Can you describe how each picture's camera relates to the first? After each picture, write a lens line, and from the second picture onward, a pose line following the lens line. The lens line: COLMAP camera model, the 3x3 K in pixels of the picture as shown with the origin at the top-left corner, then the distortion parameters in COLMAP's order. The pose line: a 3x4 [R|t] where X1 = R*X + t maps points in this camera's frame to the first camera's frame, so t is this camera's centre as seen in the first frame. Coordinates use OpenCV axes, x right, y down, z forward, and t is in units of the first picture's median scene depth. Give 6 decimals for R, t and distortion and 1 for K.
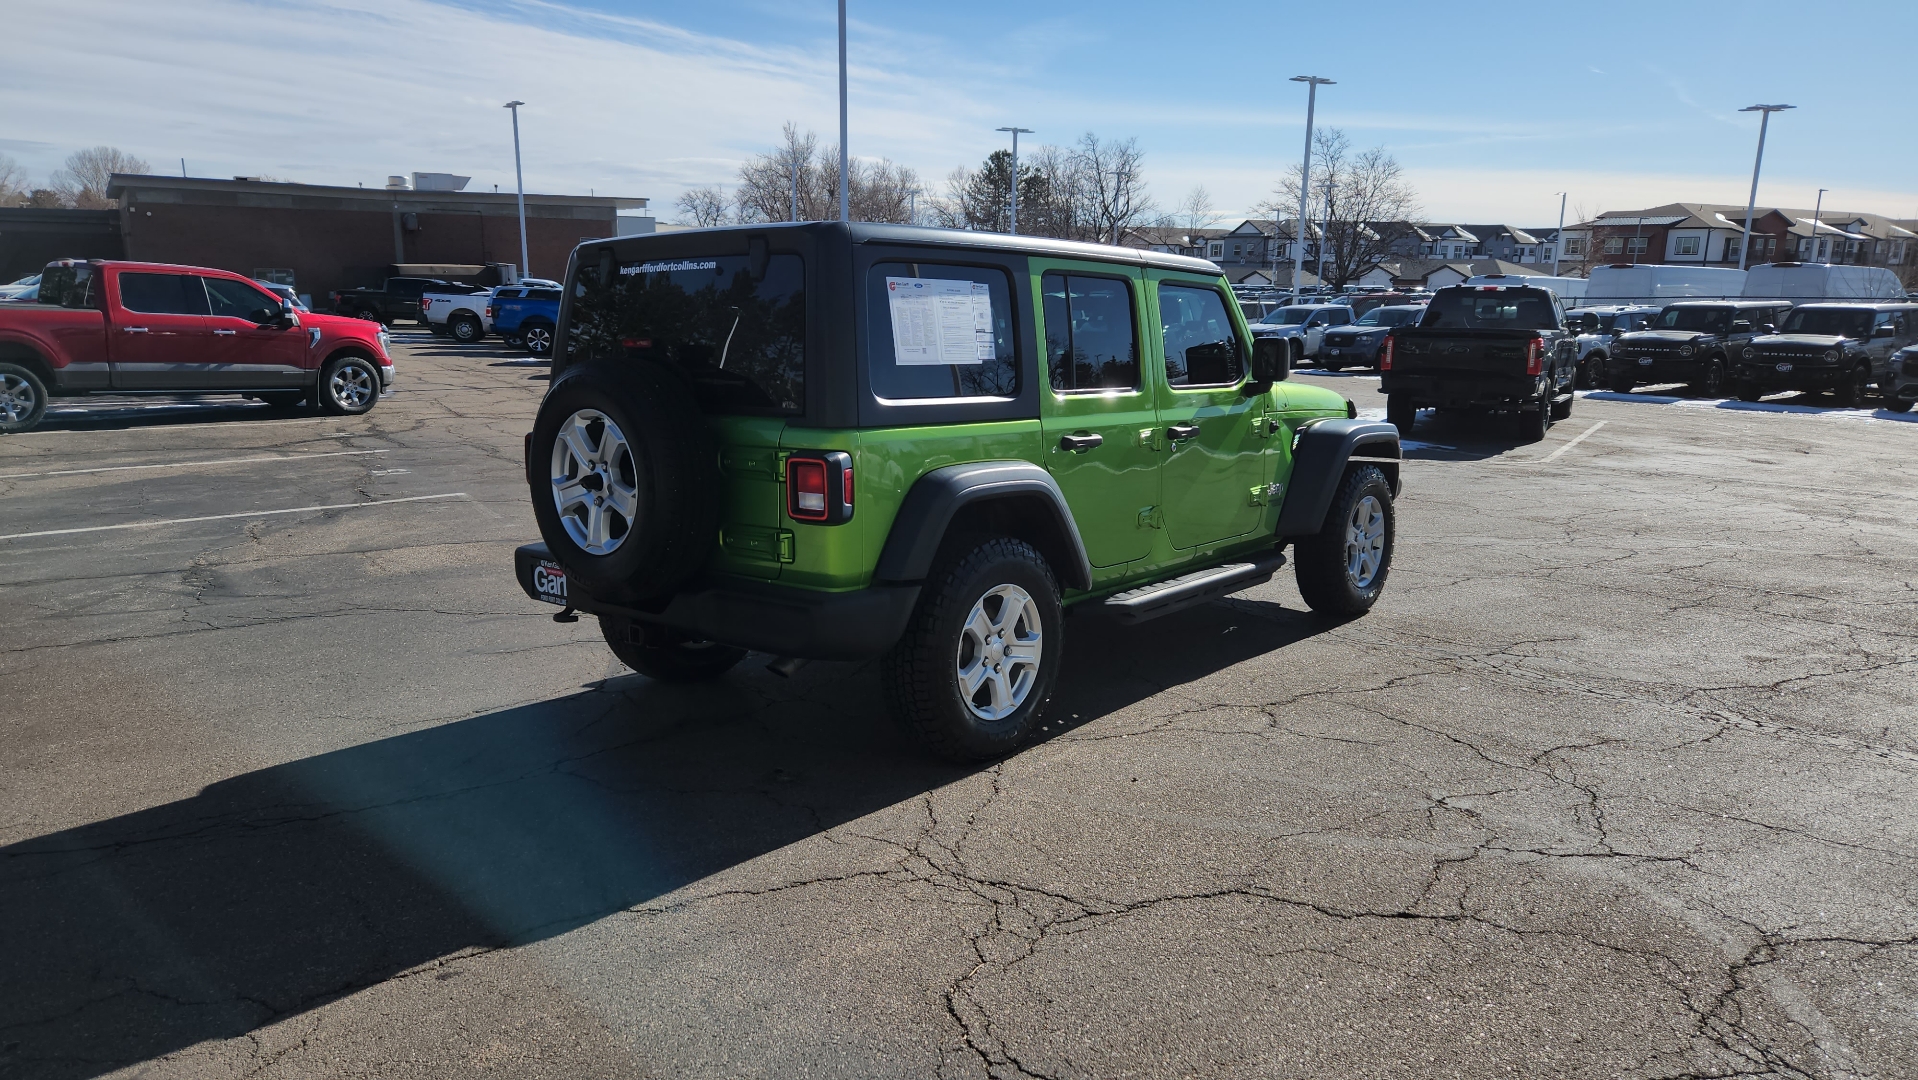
lens RADIAL K [[1281.3, 0, 931.2], [0, 1281.3, 545.8], [0, 0, 1]] dist [0.072624, -0.060334]
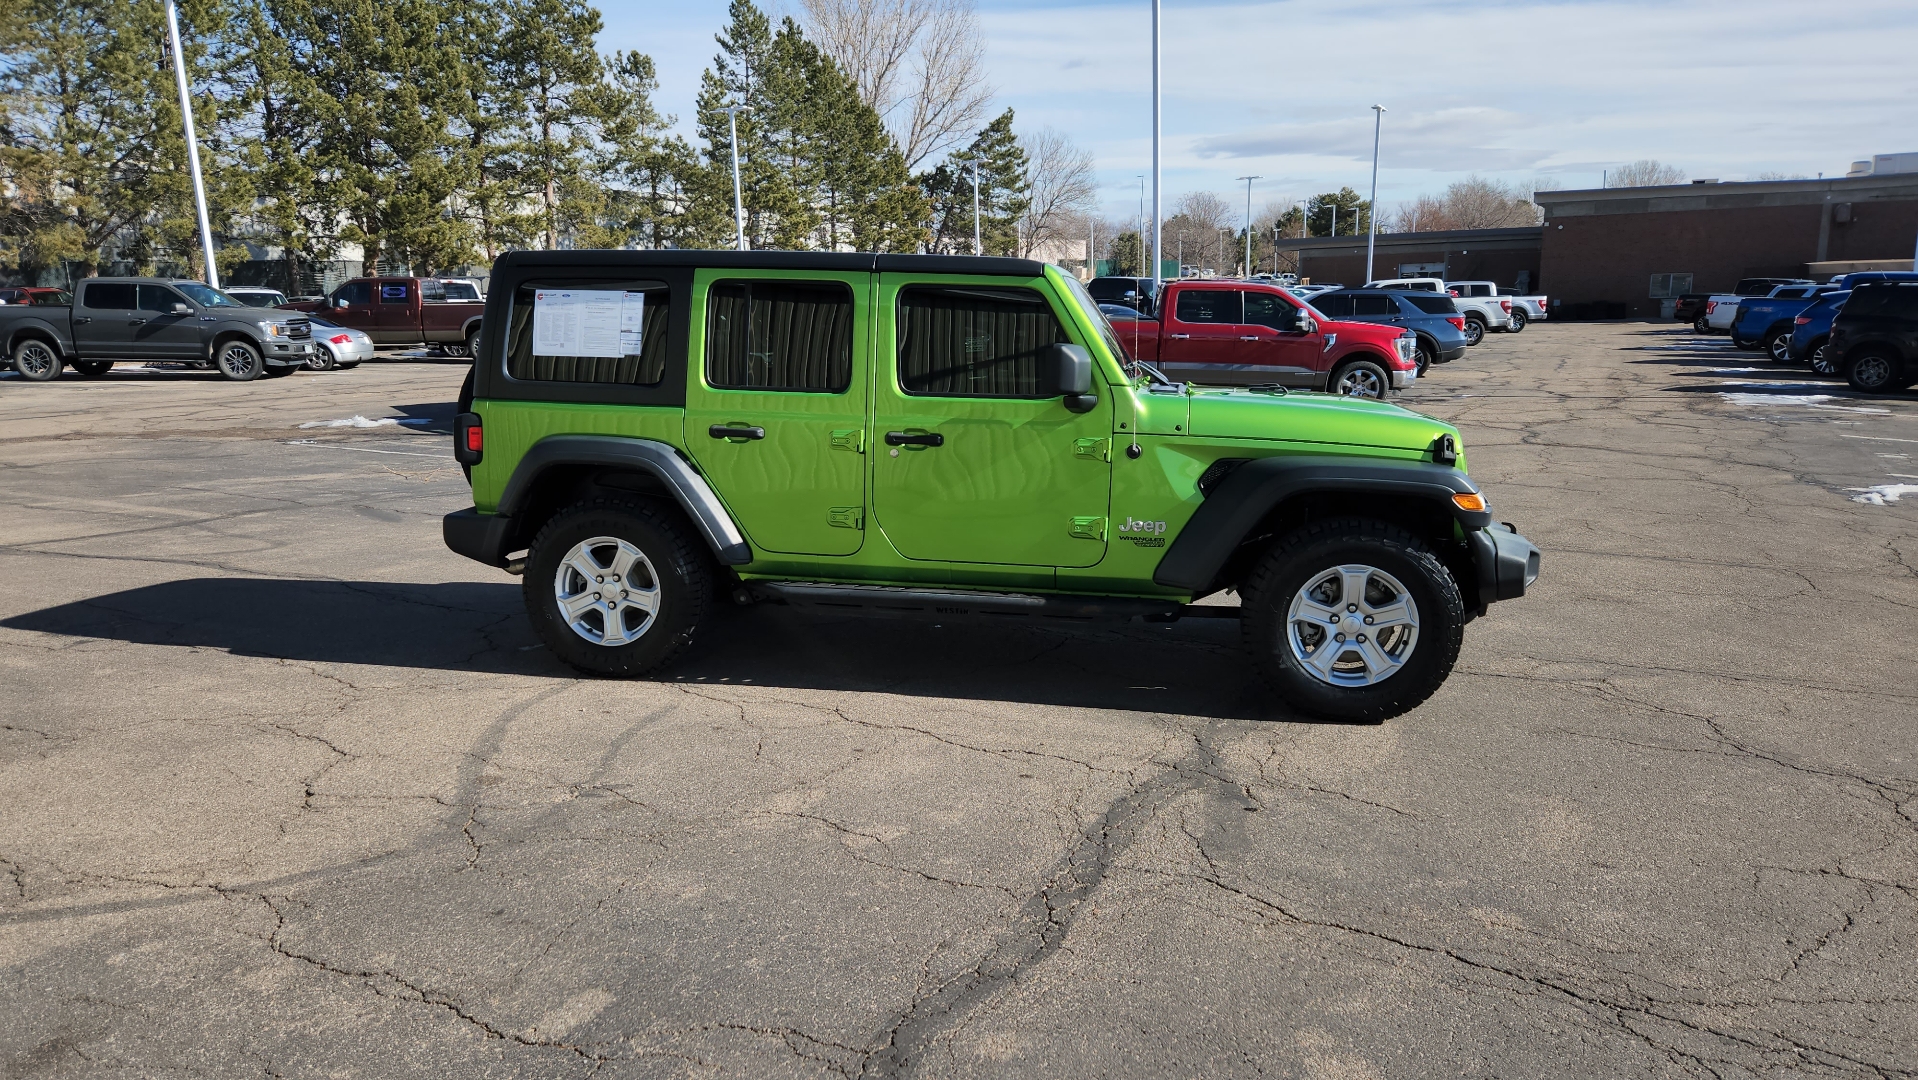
lens RADIAL K [[1281.3, 0, 930.7], [0, 1281.3, 552.4], [0, 0, 1]] dist [0.072624, -0.060334]
pose [[0.498064, 0.150661, -0.853952, 0.379863], [-0.150951, 0.984819, 0.085708, -0.032324], [0.853901, 0.086217, 0.513245, 0.188740]]
